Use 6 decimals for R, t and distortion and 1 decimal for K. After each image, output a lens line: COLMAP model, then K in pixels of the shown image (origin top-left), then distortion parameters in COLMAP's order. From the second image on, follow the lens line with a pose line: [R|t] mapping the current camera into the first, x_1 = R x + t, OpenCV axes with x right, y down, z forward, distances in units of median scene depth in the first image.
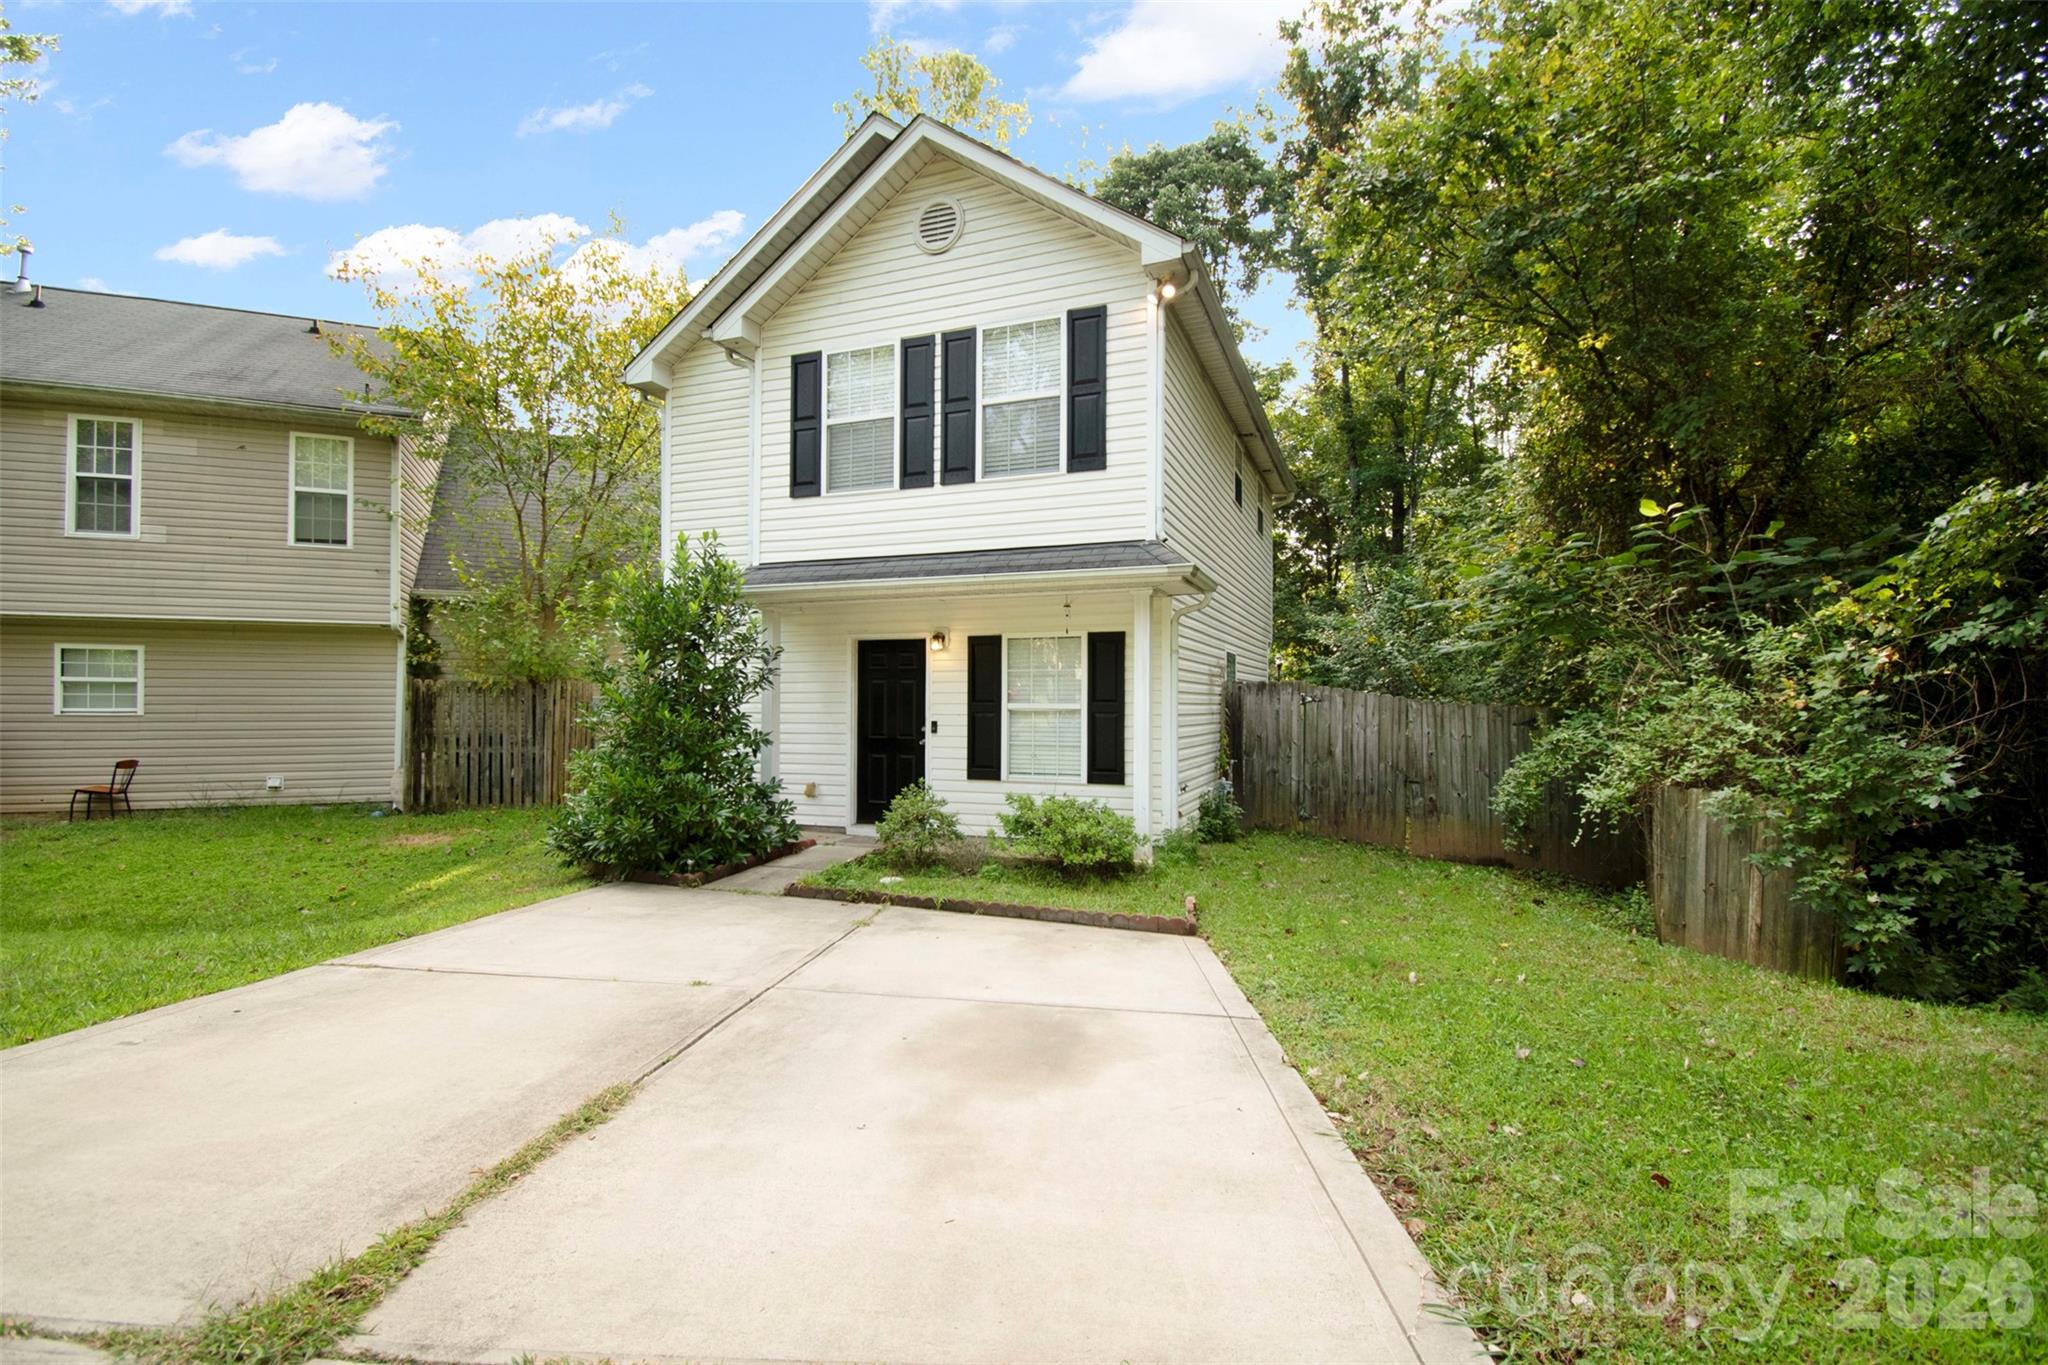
lens RADIAL K [[892.7, 0, 1024.0], [0, 892.7, 682.5], [0, 0, 1]] dist [0.000707, -0.000007]
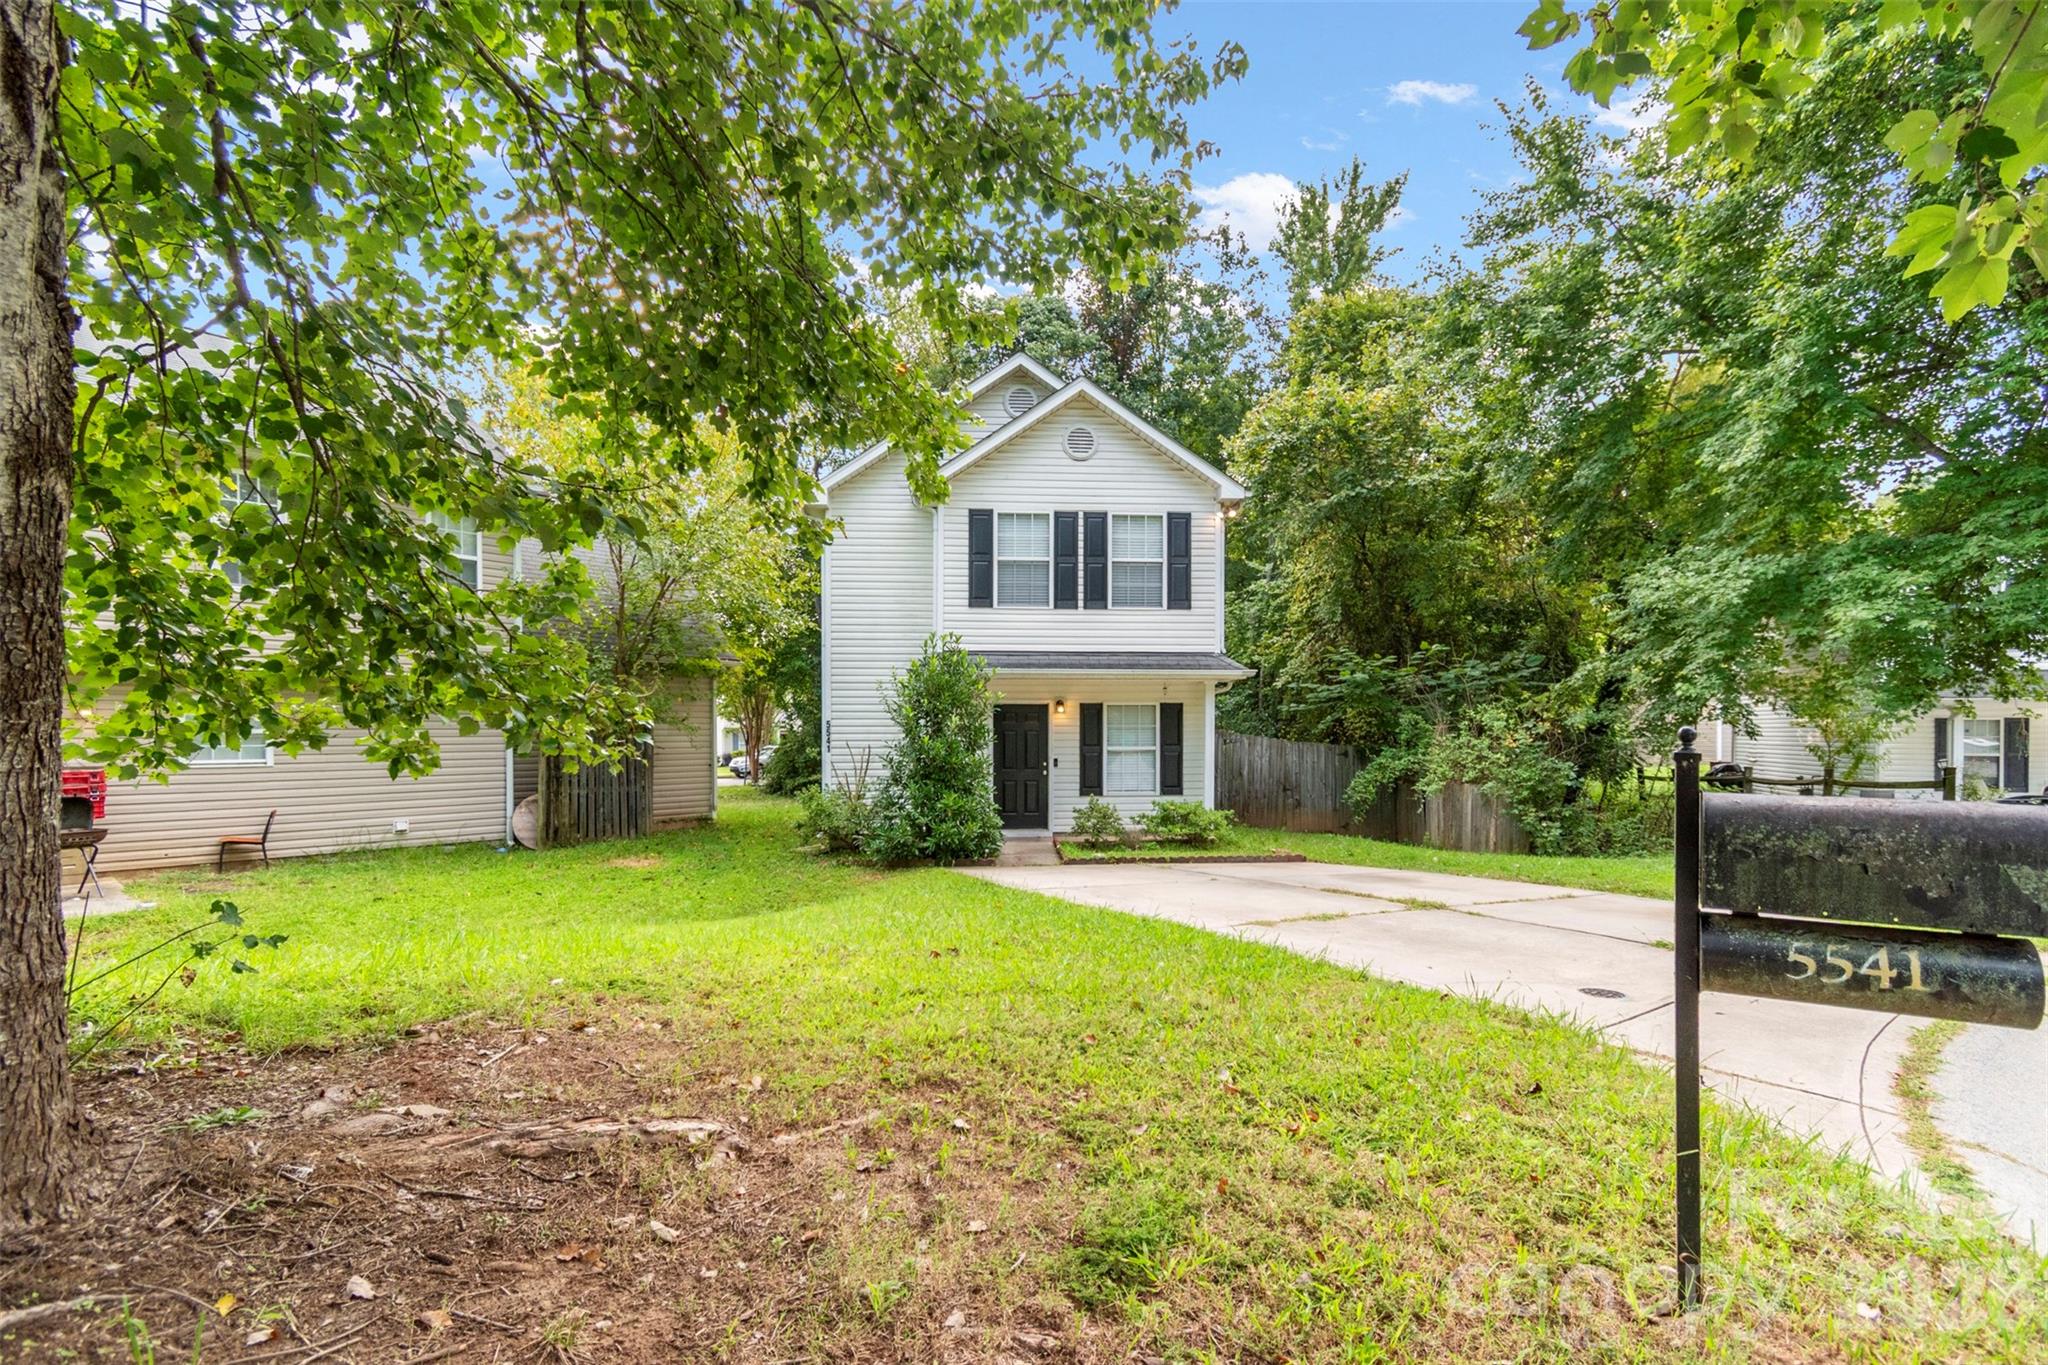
lens RADIAL K [[893.1, 0, 1026.4], [0, 893.1, 714.2], [0, 0, 1]] dist [-0.000180, 0.000016]
pose [[0.905325, 0.003585, 0.424704, -0.821444], [-0.004120, 0.999991, 0.000340, -0.033949], [-0.424700, -0.002057, 0.905332, -0.368753]]
